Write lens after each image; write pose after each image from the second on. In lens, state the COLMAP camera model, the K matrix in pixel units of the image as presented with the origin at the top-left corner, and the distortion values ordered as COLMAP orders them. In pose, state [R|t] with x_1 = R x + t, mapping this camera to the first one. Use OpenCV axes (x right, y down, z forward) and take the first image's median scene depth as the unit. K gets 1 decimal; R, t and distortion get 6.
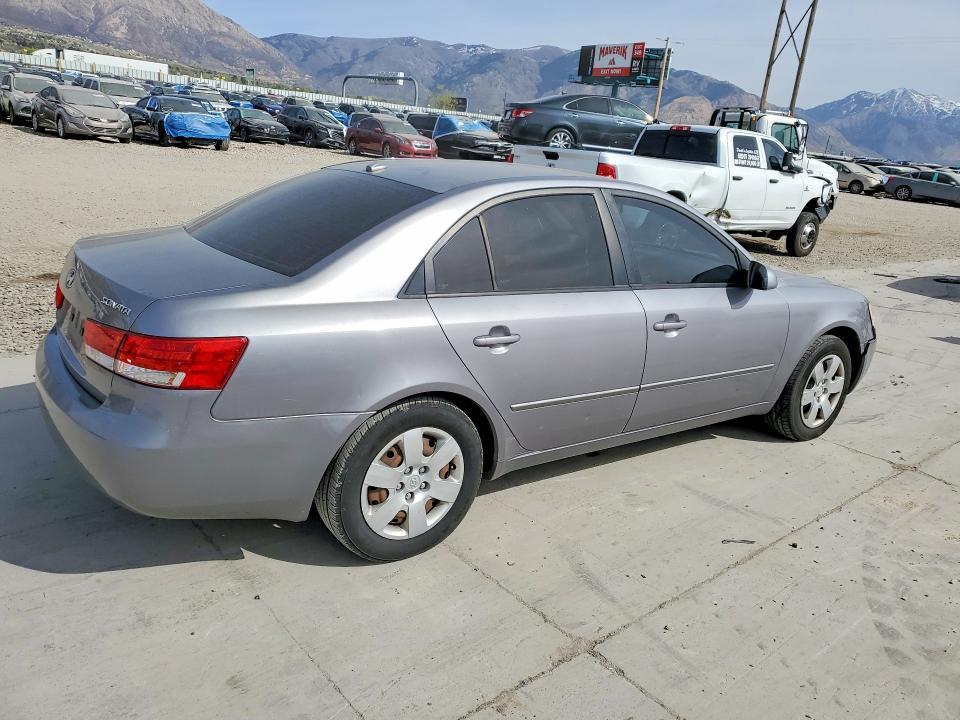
lens RADIAL K [[748.7, 0, 480.0], [0, 748.7, 360.0], [0, 0, 1]] dist [0.005458, 0.000405]
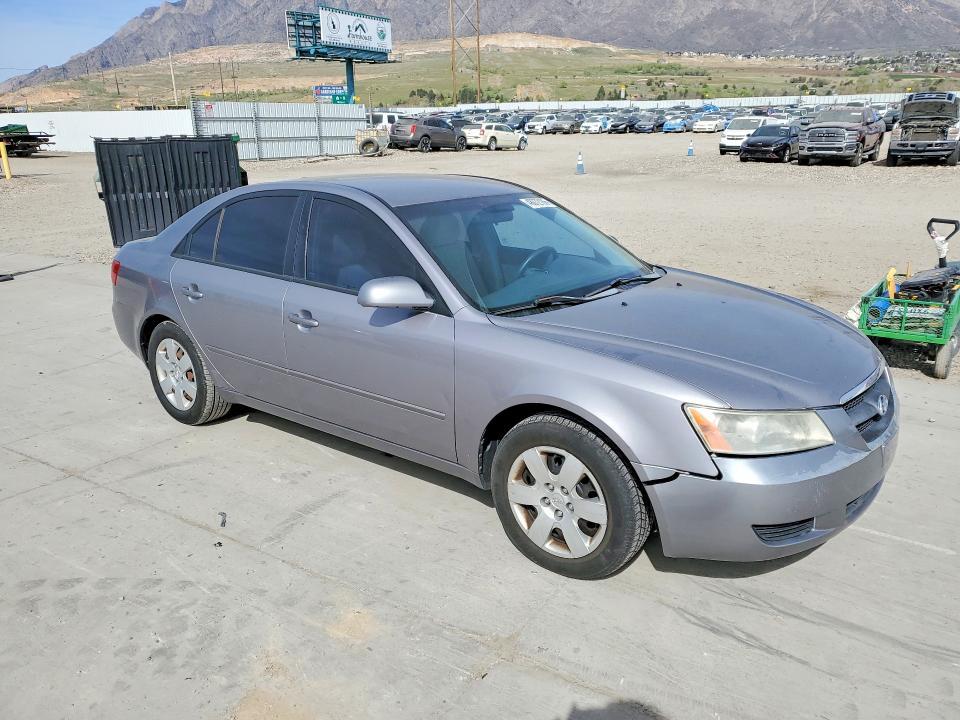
lens RADIAL K [[748.7, 0, 480.0], [0, 748.7, 360.0], [0, 0, 1]] dist [0.005458, 0.000405]
pose [[0.289462, 0.192008, -0.937734, 1.525039], [-0.246471, 0.961591, 0.120811, -0.207547], [0.924913, 0.196154, 0.325668, 1.034189]]
